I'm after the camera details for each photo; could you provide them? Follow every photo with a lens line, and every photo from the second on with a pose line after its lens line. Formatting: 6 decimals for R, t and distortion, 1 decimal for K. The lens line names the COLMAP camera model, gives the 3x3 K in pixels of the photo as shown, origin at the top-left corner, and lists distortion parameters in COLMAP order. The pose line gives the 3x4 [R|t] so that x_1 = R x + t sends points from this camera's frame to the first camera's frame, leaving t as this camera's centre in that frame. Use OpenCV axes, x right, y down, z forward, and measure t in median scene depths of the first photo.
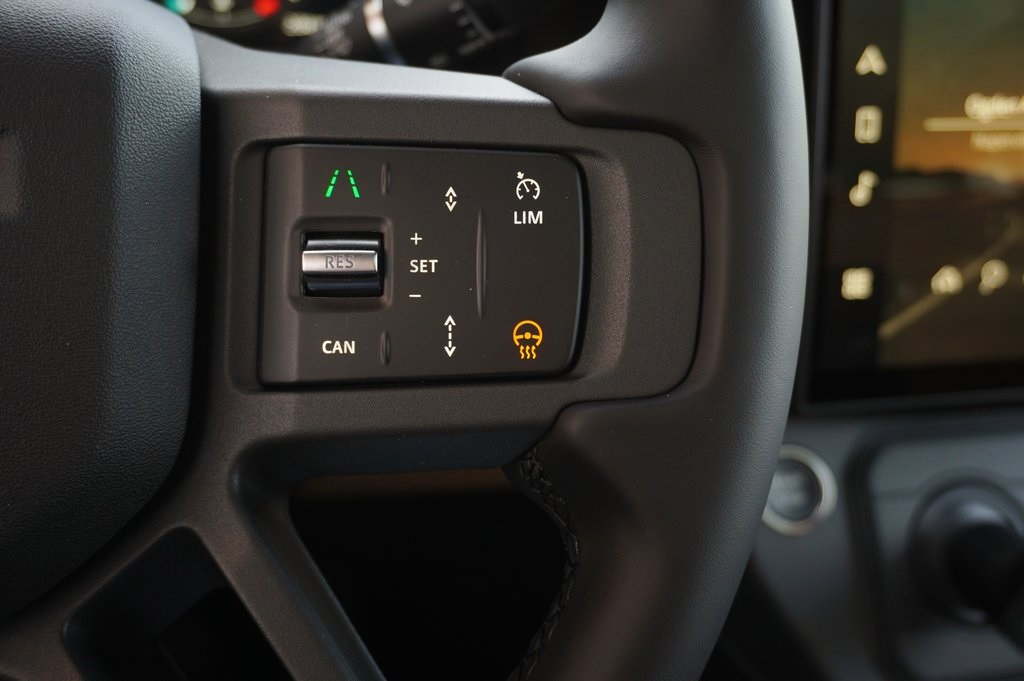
lens RADIAL K [[1103.3, 0, 512.0], [0, 1103.3, 340.5], [0, 0, 1]] dist [0.003331, 0.006692]
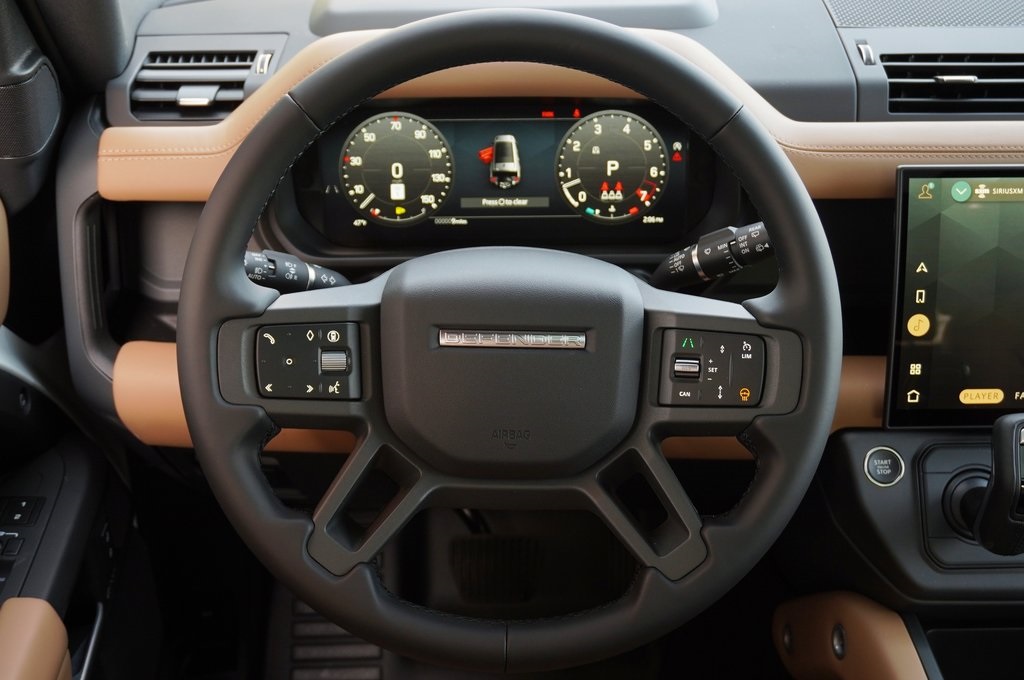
lens RADIAL K [[1290.8, 0, 518.0], [0, 1290.8, 360.3], [0, 0, 1]] dist [0.010336, 0.022493]
pose [[0.978946, 0.044649, -0.199178, 0.109698], [-0.043786, 0.999003, 0.008738, -0.102223], [0.199370, 0.000167, 0.979924, -2.736184]]
